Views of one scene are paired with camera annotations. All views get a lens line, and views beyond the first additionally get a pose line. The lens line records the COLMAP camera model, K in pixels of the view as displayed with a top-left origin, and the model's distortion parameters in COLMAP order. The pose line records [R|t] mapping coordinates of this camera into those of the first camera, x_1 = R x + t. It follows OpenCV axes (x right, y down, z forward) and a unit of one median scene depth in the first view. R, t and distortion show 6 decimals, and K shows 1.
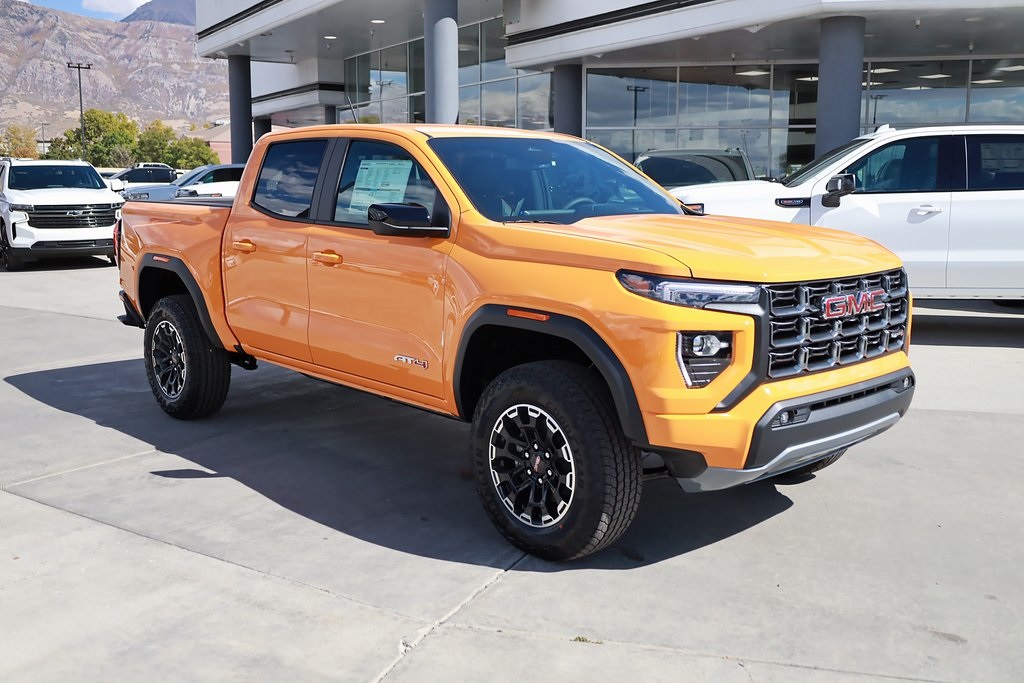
lens RADIAL K [[1090.2, 0, 511.1], [0, 1090.2, 345.5], [0, 0, 1]] dist [0.005803, 0.000000]
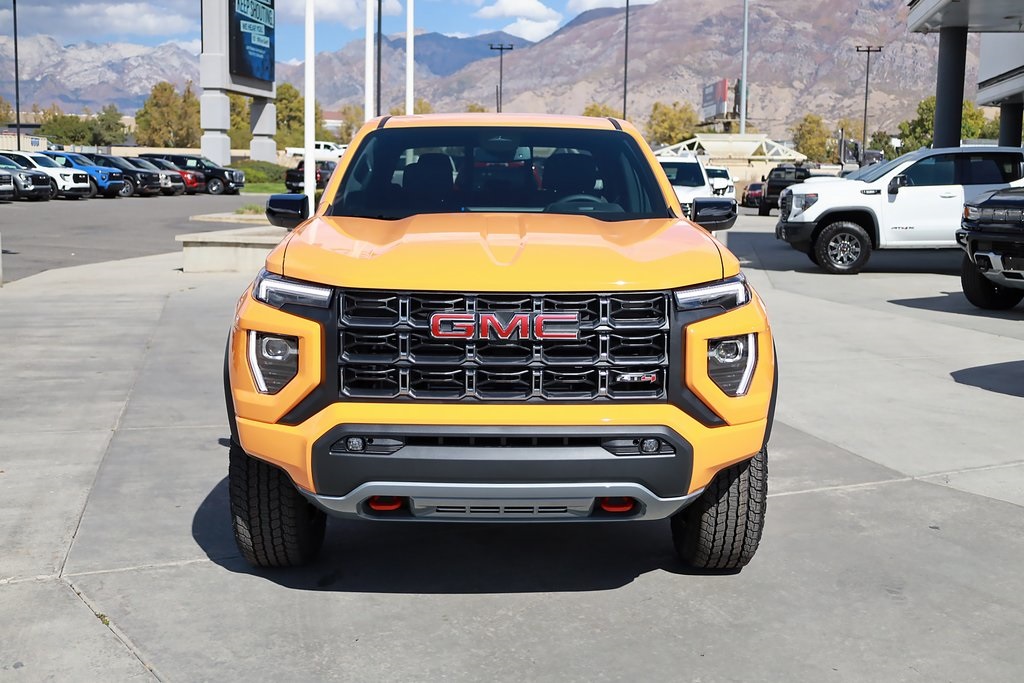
lens RADIAL K [[1343.1, 0, 511.4], [0, 1343.1, 342.0], [0, 0, 1]] dist [0.027205, 0.000000]
pose [[0.707475, 0.095327, -0.700280, 1.055612], [-0.118086, 0.992877, 0.015858, -0.045431], [0.696803, 0.071475, 0.713692, 0.306231]]
